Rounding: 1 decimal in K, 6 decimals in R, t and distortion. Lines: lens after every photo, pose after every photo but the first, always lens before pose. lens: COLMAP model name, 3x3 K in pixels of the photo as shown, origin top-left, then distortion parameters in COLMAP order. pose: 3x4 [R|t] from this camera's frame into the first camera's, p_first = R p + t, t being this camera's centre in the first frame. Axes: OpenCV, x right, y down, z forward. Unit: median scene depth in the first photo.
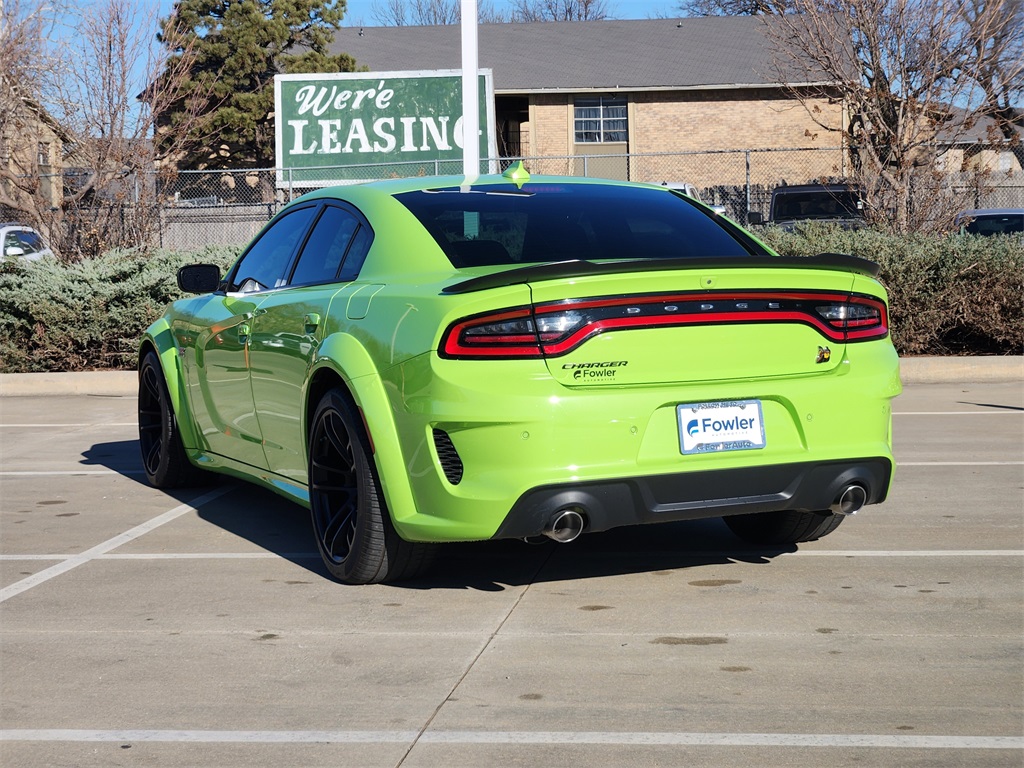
lens RADIAL K [[1924.4, 0, 512.0], [0, 1924.4, 384.0], [0, 0, 1]] dist [-0.091659, -0.034925]
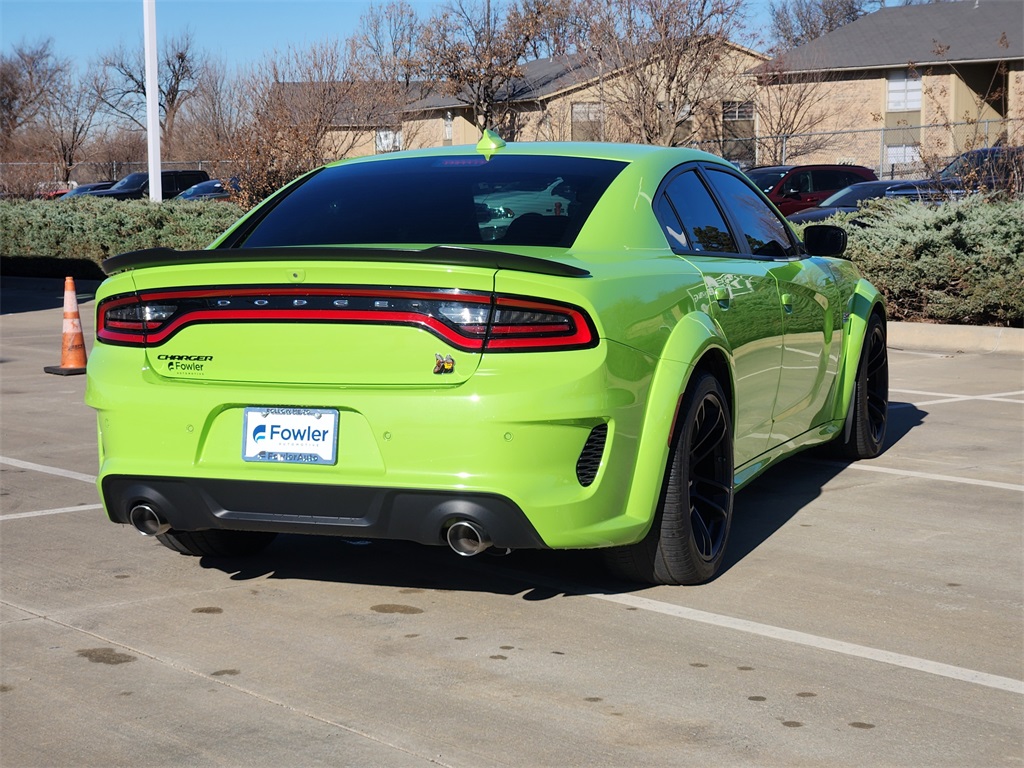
lens RADIAL K [[1892.4, 0, 497.0], [0, 1892.4, 383.2], [0, 0, 1]] dist [0.007413, 0.186129]
pose [[0.699952, 0.083391, -0.709304, 0.775870], [-0.053405, 0.996491, 0.064454, -0.062558], [0.712190, -0.007235, 0.701949, 0.424268]]
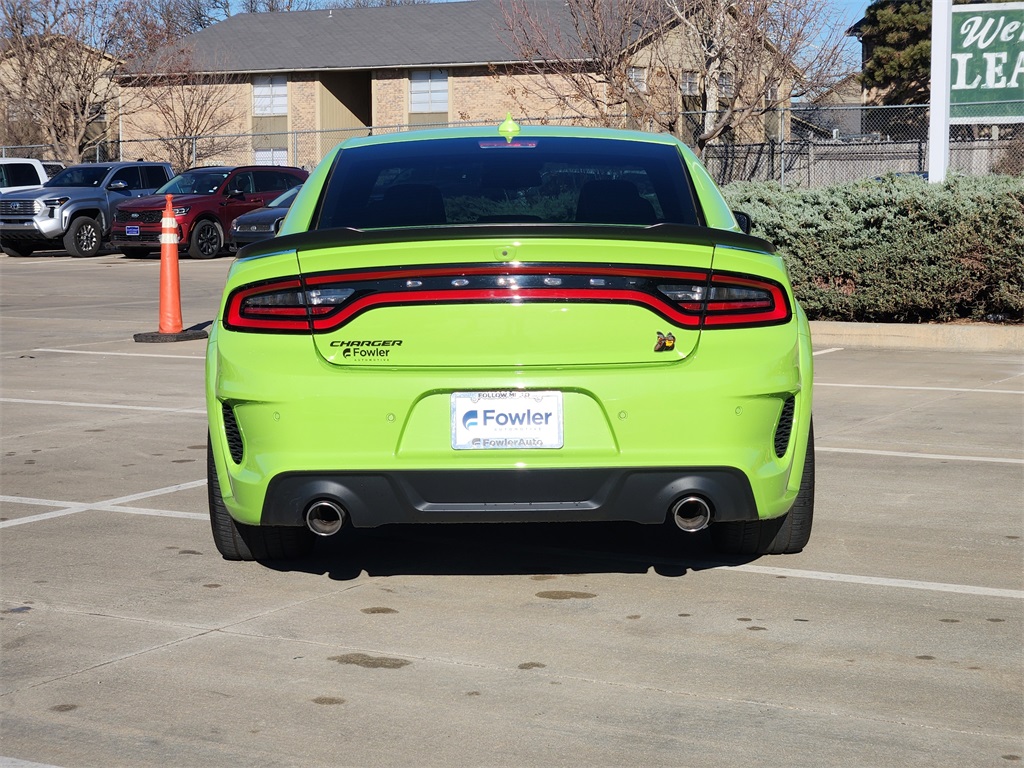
lens RADIAL K [[1892.4, 0, 497.0], [0, 1892.4, 383.2], [0, 0, 1]] dist [0.007413, 0.186129]
pose [[0.910049, 0.055161, -0.410814, 0.439633], [-0.040499, 0.998196, 0.044315, -0.031262], [0.412517, -0.023691, 0.910642, 0.203468]]
